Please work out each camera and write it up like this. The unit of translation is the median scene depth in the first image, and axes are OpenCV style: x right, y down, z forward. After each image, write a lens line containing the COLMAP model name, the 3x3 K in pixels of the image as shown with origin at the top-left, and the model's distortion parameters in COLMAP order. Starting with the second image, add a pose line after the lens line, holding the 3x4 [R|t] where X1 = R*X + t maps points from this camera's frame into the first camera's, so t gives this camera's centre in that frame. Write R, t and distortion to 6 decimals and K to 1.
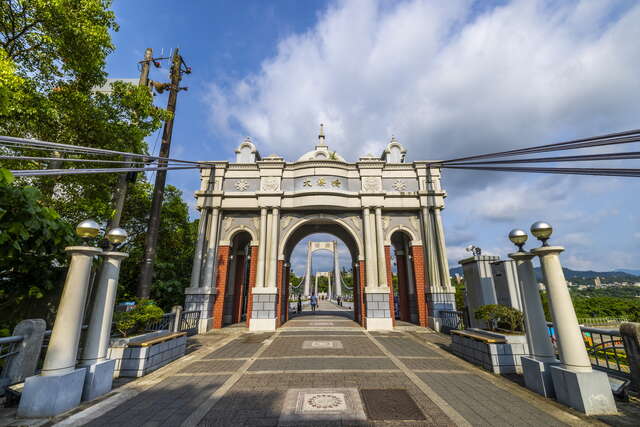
lens RADIAL K [[279.4, 0, 324.6], [0, 279.4, 214.2], [0, 0, 1]] dist [-0.000280, -0.000012]
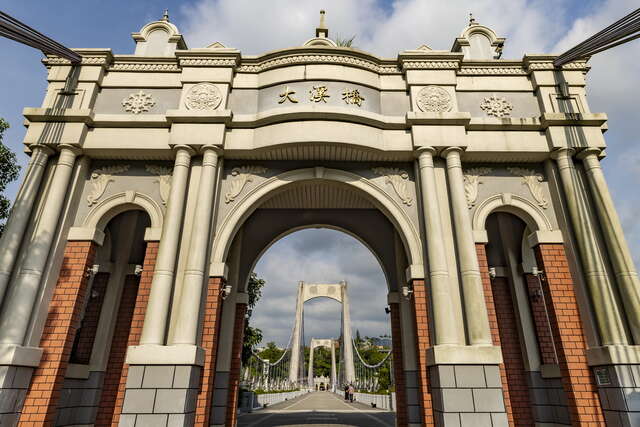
lens RADIAL K [[444.7, 0, 331.2], [0, 444.7, 158.8], [0, 0, 1]] dist [-0.002659, 0.000152]
pose [[0.999917, 0.008350, 0.009856, -0.000070], [-0.006407, 0.983101, -0.182950, 0.111479], [-0.011217, 0.182871, 0.983073, 0.333650]]
